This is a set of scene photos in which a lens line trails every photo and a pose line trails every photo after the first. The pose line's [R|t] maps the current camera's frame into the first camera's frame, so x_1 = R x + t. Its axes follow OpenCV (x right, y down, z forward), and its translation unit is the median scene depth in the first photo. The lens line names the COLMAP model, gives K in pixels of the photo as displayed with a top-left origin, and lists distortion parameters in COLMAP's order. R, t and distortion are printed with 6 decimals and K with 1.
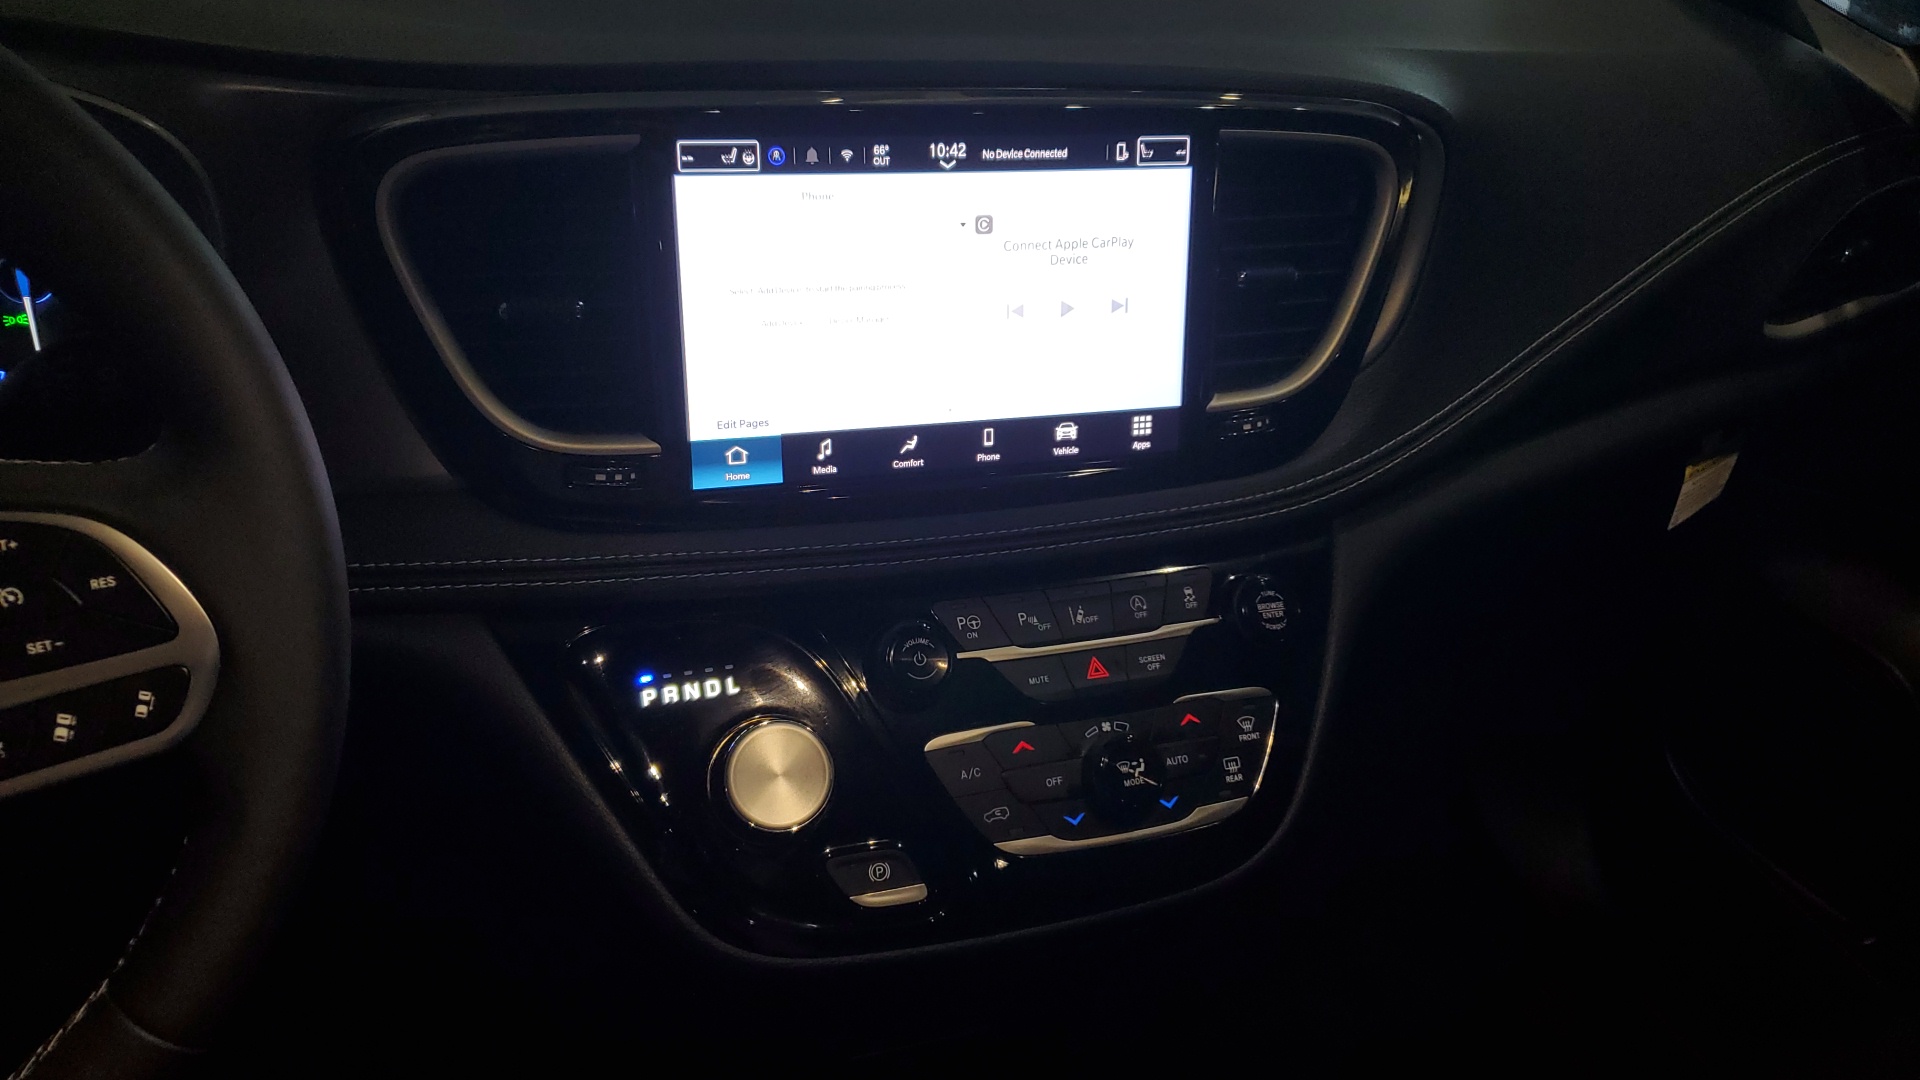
lens RADIAL K [[1515.0, 0, 964.5], [0, 1515.0, 514.8], [0, 0, 1]] dist [0.060253, -0.065325]
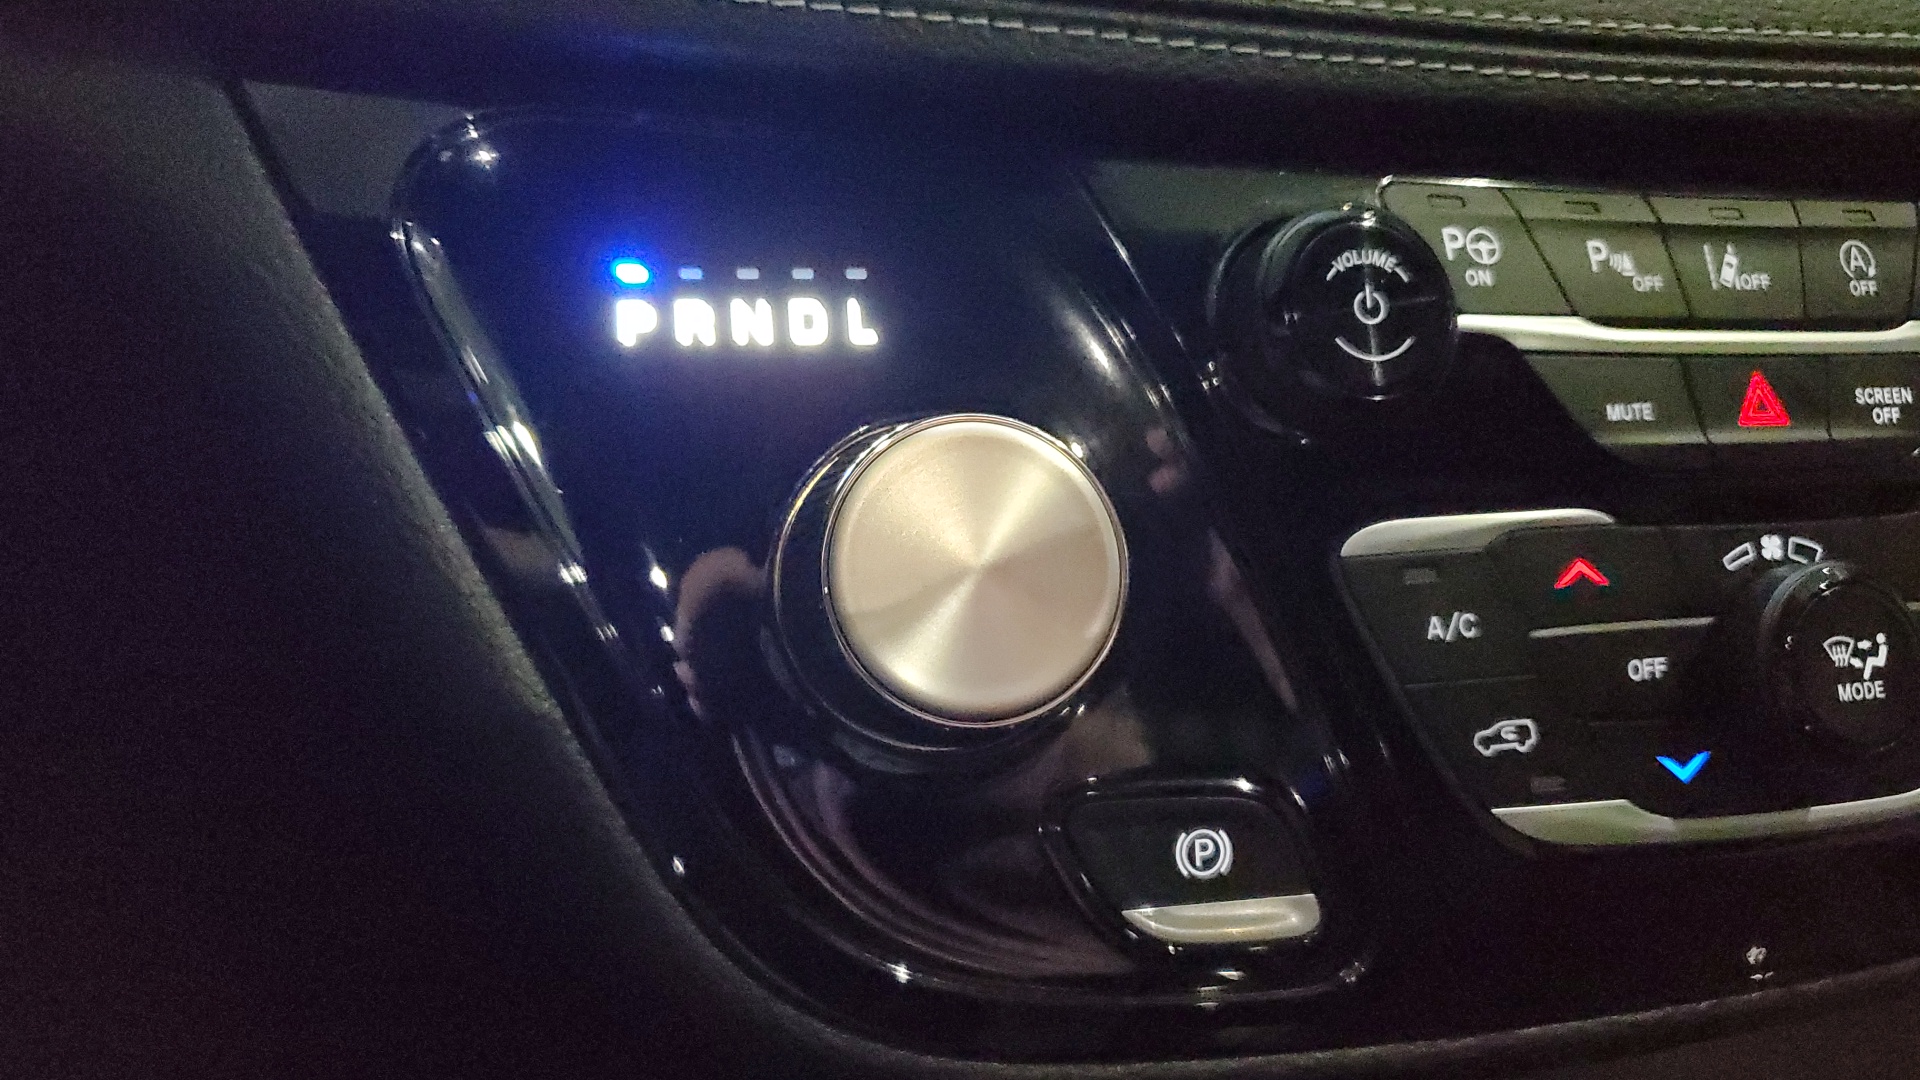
lens RADIAL K [[1515.0, 0, 969.8], [0, 1515.0, 536.0], [0, 0, 1]] dist [0.060253, -0.065325]
pose [[0.994302, 0.099124, -0.039218, -0.107042], [-0.095397, 0.991576, 0.087611, 0.129188], [0.047572, -0.083370, 0.995382, 0.627786]]
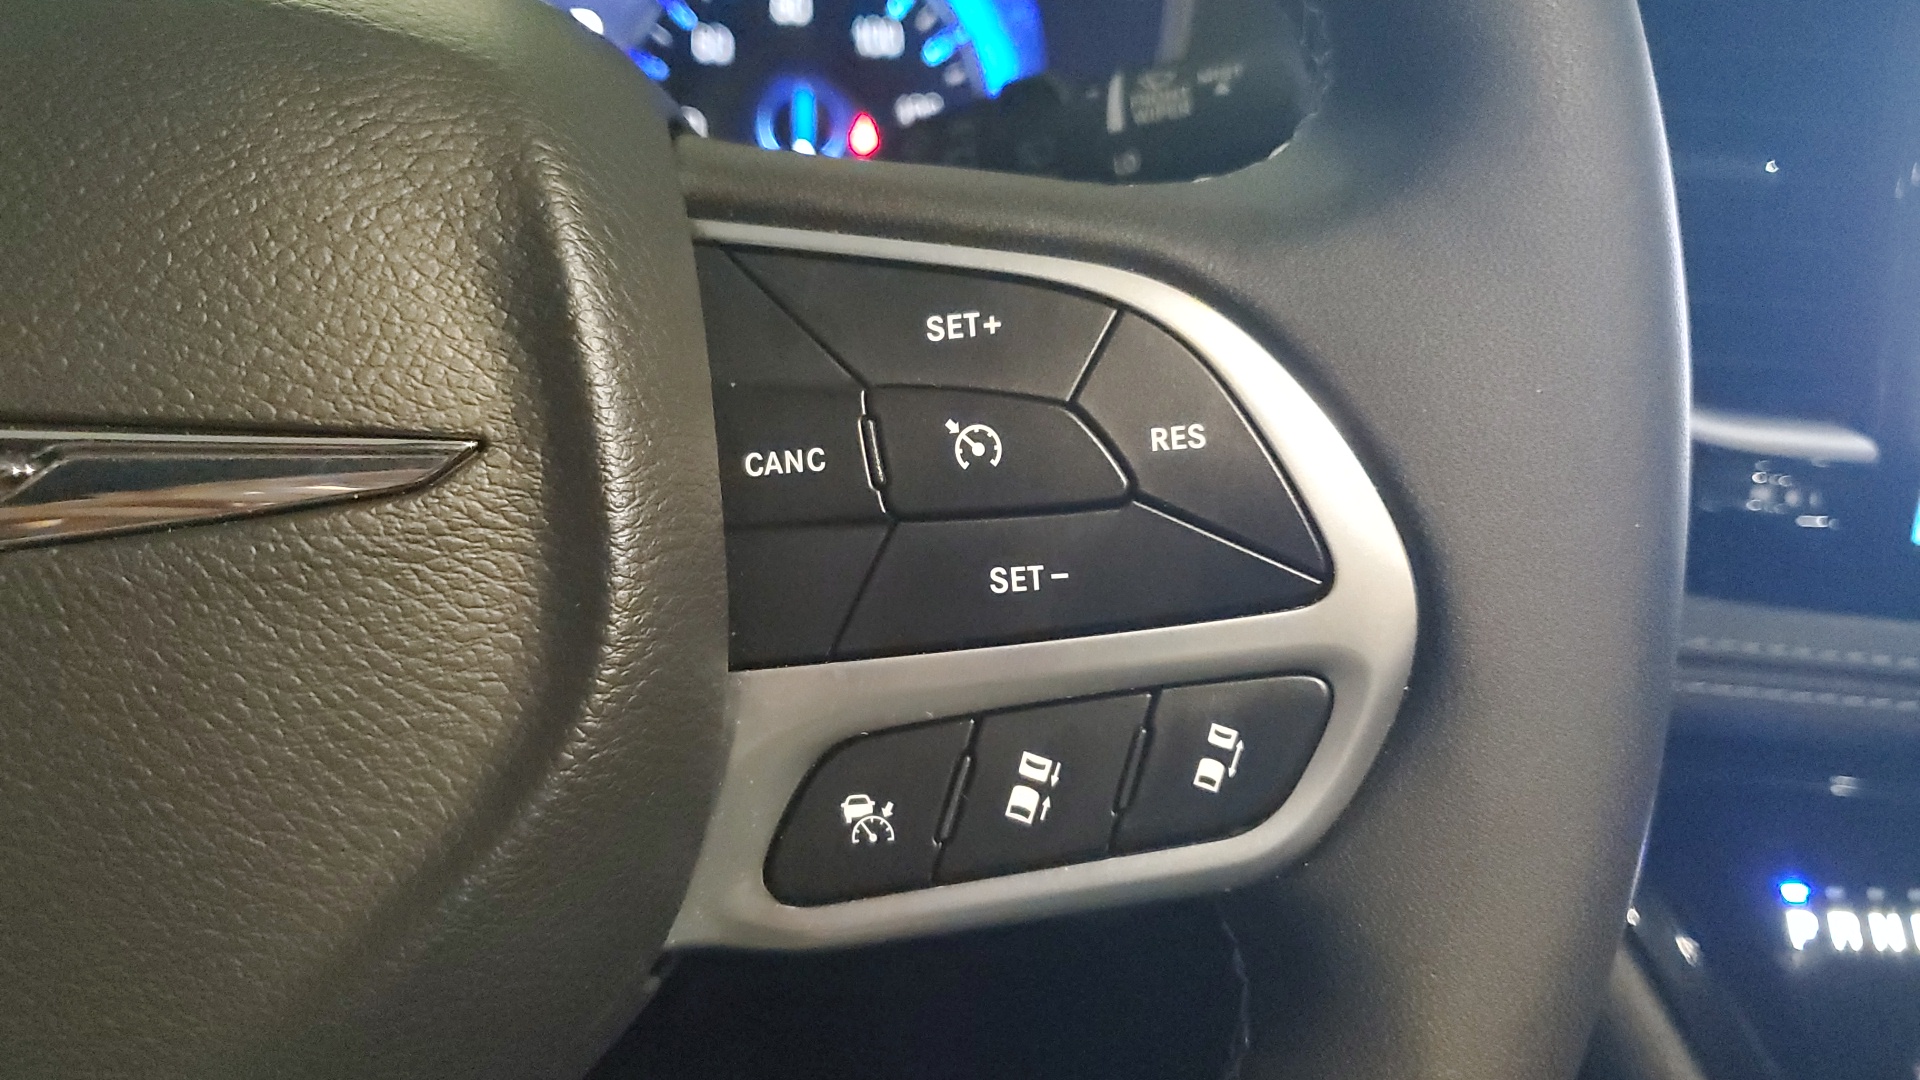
lens RADIAL K [[1515.0, 0, 973.2], [0, 1515.0, 534.9], [0, 0, 1]] dist [0.060253, -0.065325]
pose [[0.951477, 0.094959, -0.292702, -0.329728], [-0.130783, 0.985801, -0.105319, 0.078829], [0.278545, 0.138489, 0.950386, 0.406748]]
